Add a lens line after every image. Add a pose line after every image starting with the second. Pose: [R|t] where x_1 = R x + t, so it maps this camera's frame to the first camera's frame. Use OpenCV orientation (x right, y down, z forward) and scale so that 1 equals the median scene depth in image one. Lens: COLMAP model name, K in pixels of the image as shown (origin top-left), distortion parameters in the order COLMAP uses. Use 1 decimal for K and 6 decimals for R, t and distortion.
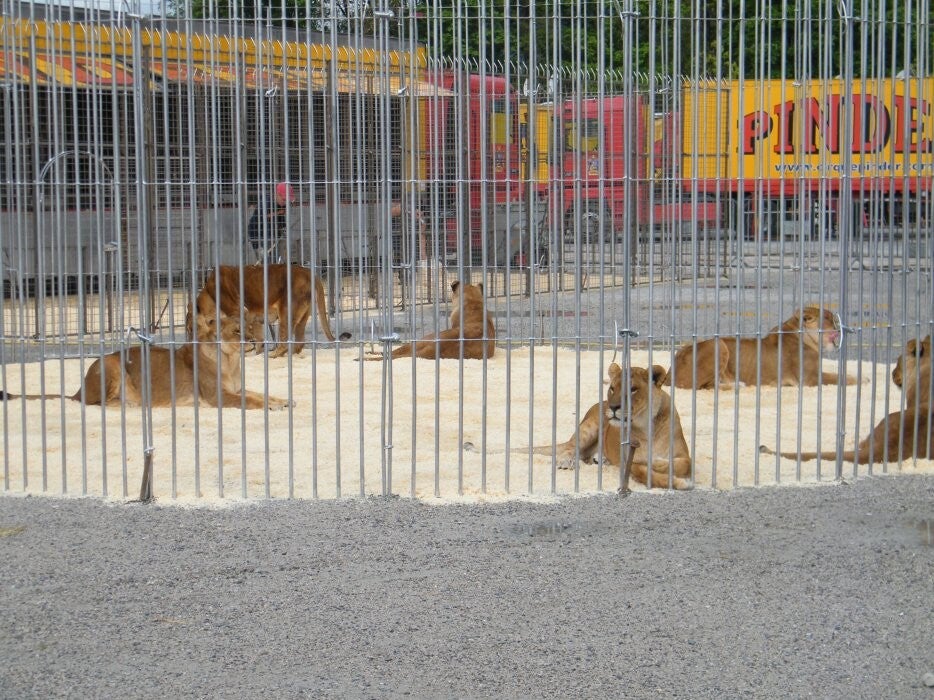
lens RADIAL K [[1894.3, 0, 467.0], [0, 1894.3, 350.0], [0, 0, 1]] dist [0.053914, 0.135099]
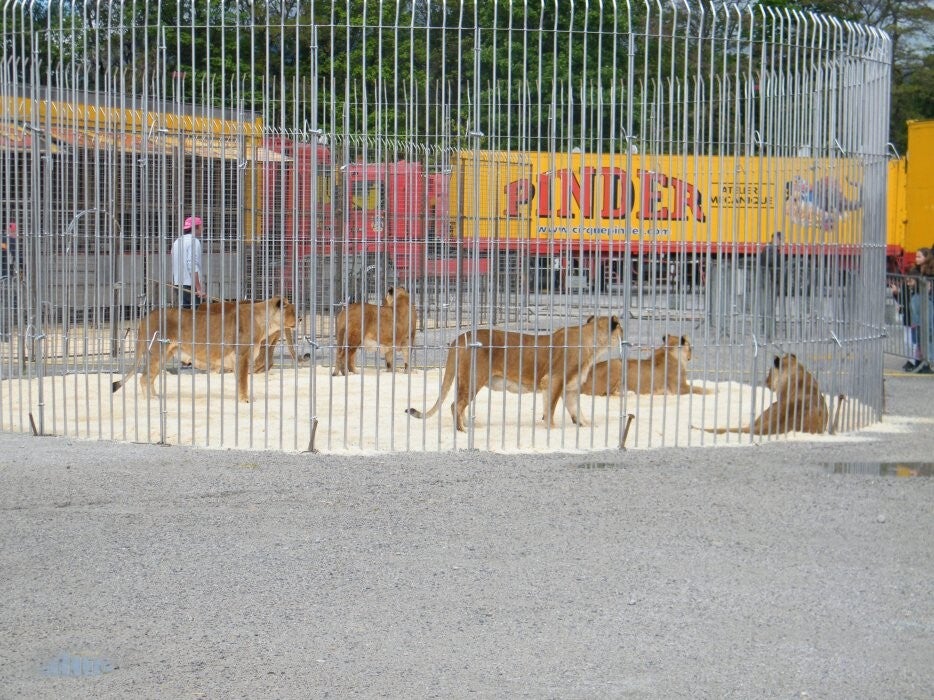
lens RADIAL K [[1894.3, 0, 467.0], [0, 1894.3, 350.0], [0, 0, 1]] dist [0.053914, 0.135099]
pose [[0.986417, 0.013253, 0.163726, -0.158288], [-0.008627, 0.999544, -0.028930, 0.022409], [-0.164035, 0.027125, 0.986082, -0.264113]]
